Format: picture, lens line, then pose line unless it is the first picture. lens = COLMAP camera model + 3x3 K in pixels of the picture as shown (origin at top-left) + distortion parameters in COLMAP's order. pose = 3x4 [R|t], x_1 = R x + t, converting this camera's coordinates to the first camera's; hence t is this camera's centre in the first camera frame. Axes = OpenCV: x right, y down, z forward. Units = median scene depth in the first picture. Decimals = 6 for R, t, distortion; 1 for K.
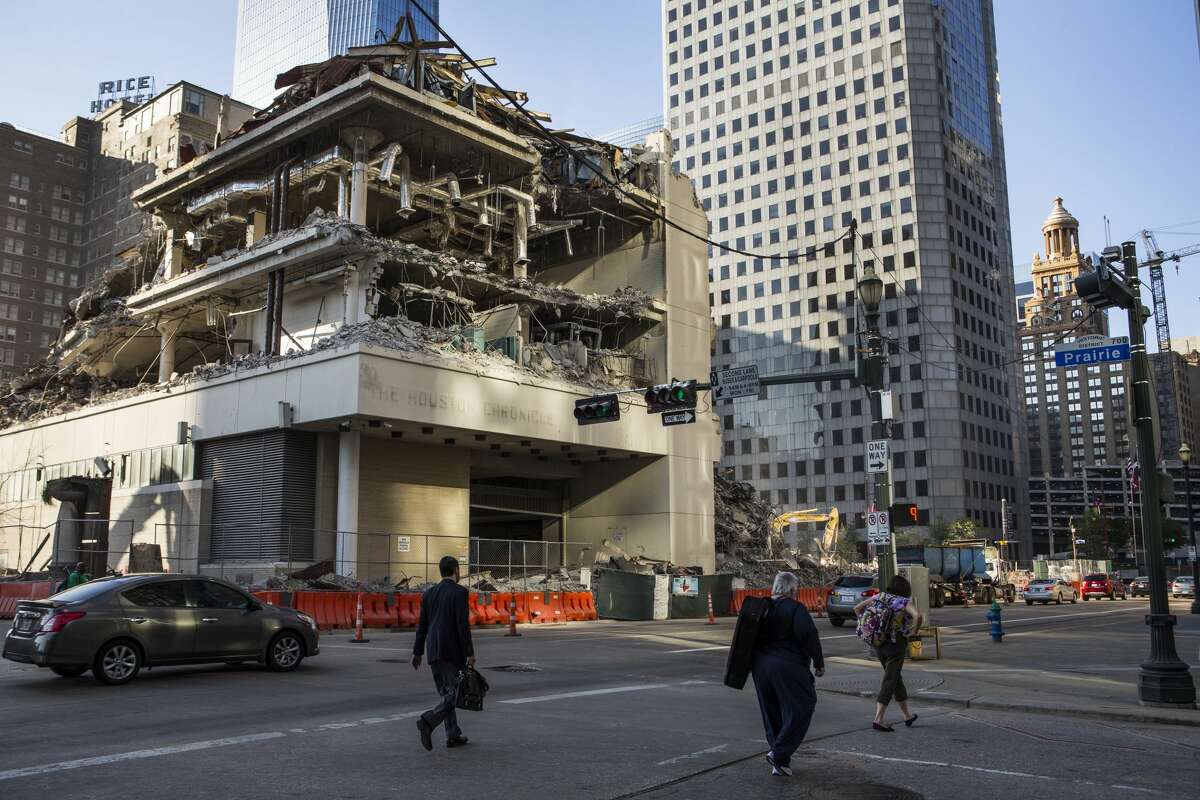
lens RADIAL K [[1042.0, 0, 602.6], [0, 1042.0, 405.8], [0, 0, 1]] dist [-0.065730, 0.039261]
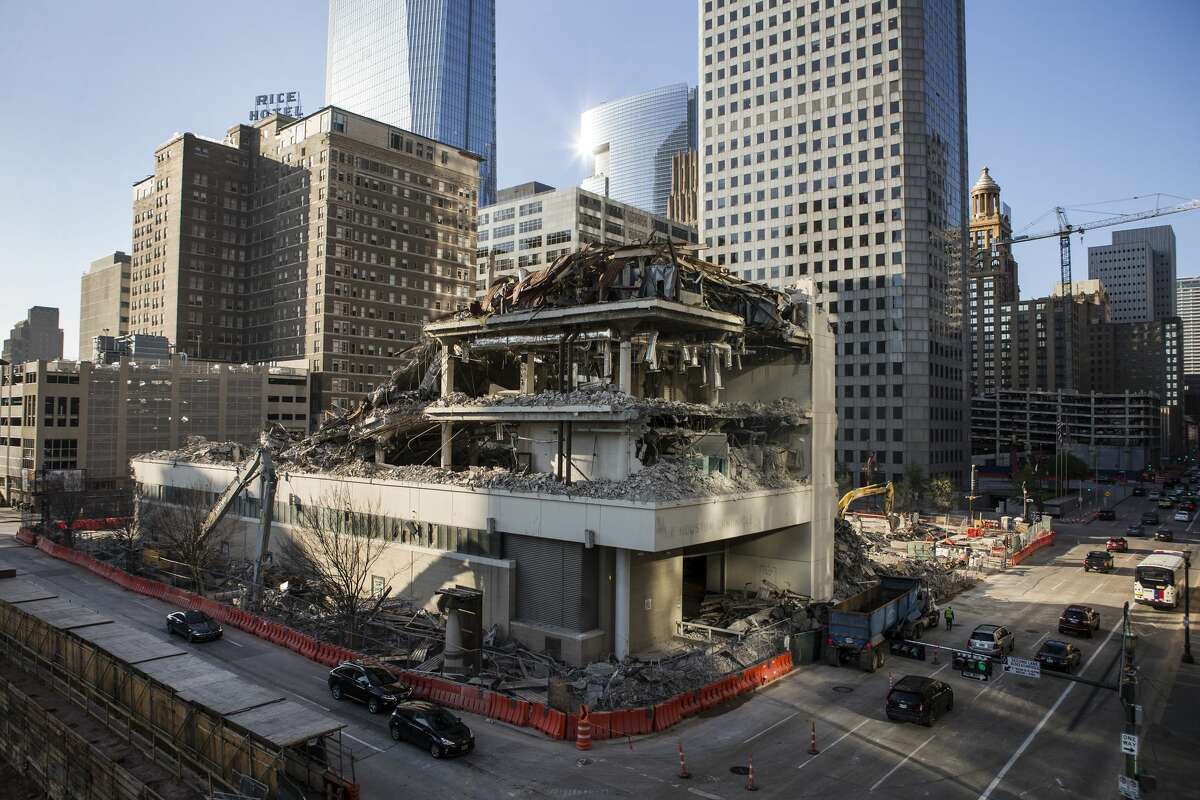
lens RADIAL K [[818.1, 0, 584.3], [0, 818.1, 396.3], [0, 0, 1]] dist [-0.074258, 0.021095]
pose [[0.999853, 0.016271, -0.005483, -0.079945], [-0.015447, 0.991847, 0.126497, -0.084665], [0.007497, -0.126393, 0.991952, -0.024442]]
